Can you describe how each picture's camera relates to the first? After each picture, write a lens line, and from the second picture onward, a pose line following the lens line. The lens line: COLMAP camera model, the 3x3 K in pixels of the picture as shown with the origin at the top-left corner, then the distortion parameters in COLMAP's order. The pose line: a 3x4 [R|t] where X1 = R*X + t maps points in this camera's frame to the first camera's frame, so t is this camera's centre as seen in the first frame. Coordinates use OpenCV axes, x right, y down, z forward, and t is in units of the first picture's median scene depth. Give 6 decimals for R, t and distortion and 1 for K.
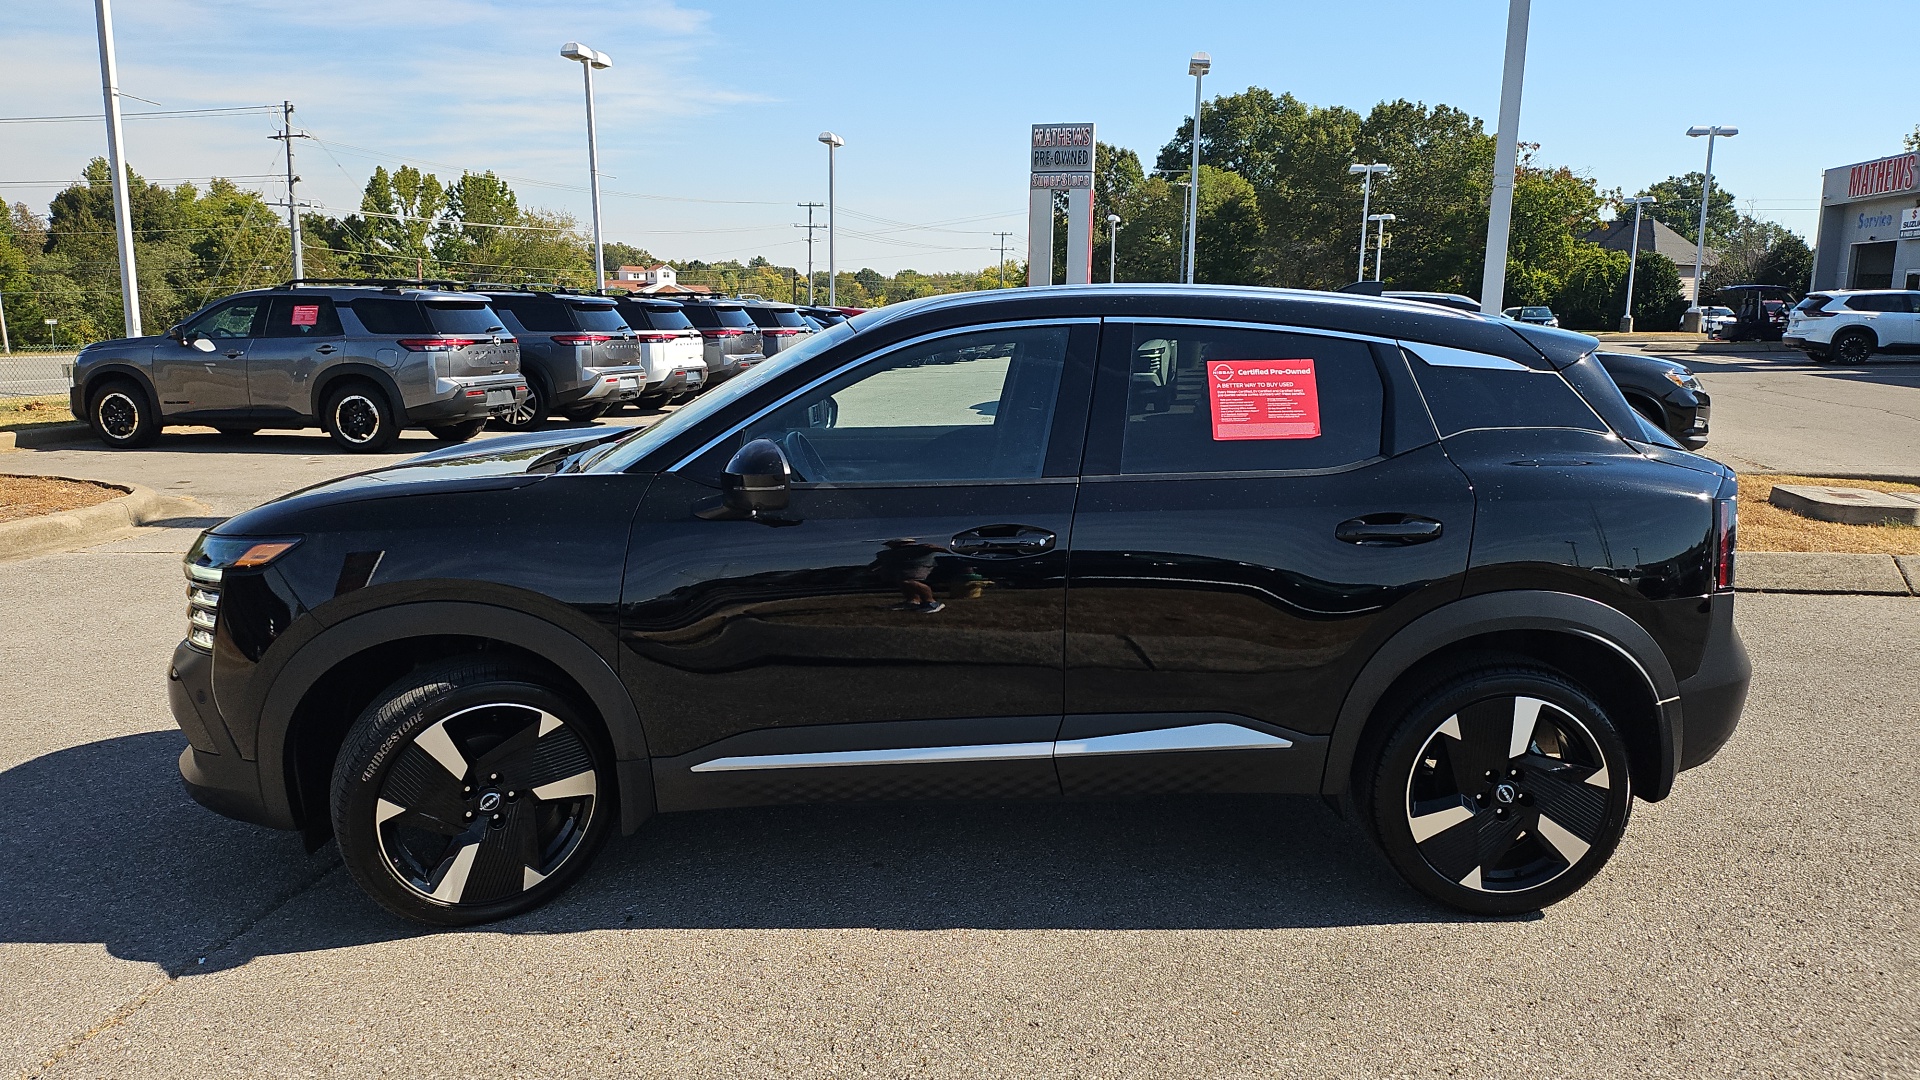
lens RADIAL K [[1358.5, 0, 966.1], [0, 1358.5, 551.3], [0, 0, 1]] dist [0.052472, -0.058069]
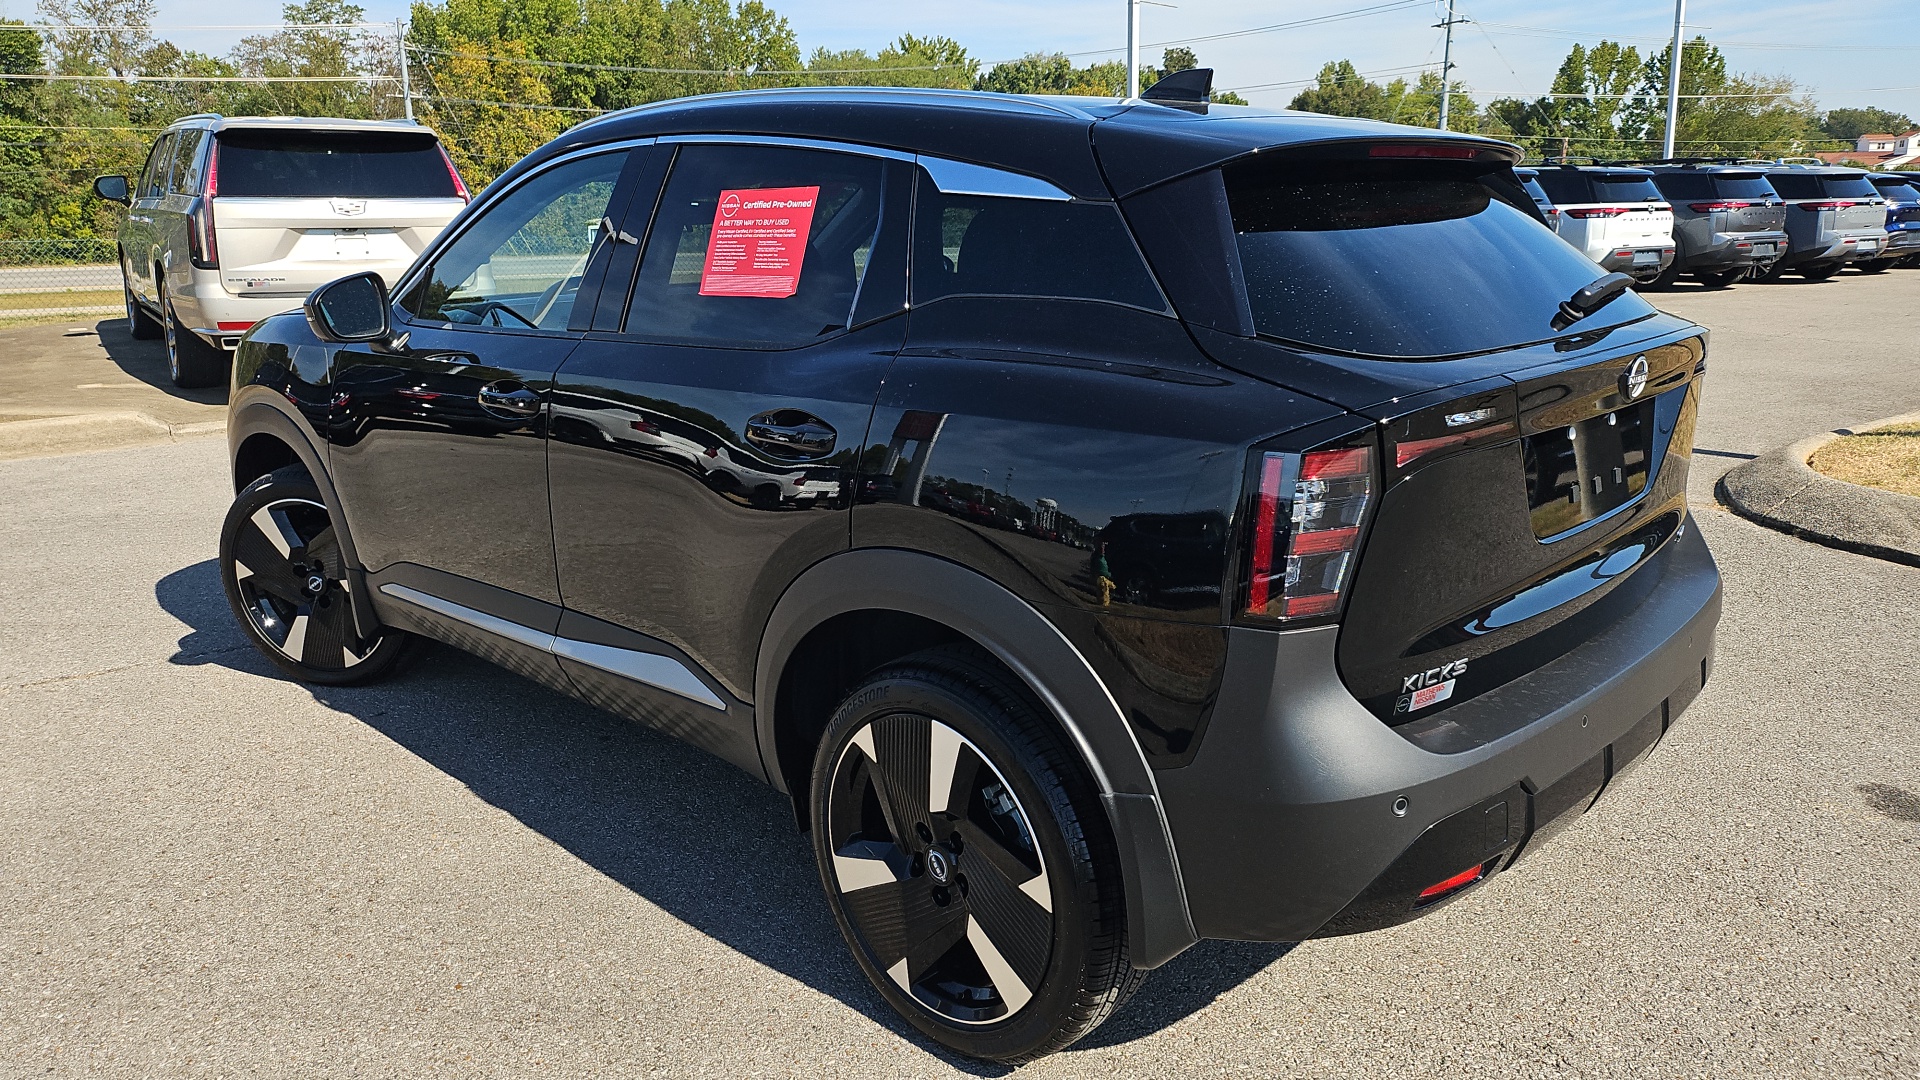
lens RADIAL K [[1358.5, 0, 978.3], [0, 1358.5, 536.6], [0, 0, 1]] dist [0.052472, -0.058069]
pose [[0.683398, 0.158254, -0.712687, 0.219069], [-0.108647, 0.987398, 0.115071, -0.013501], [0.721916, -0.001208, 0.691979, 0.148578]]
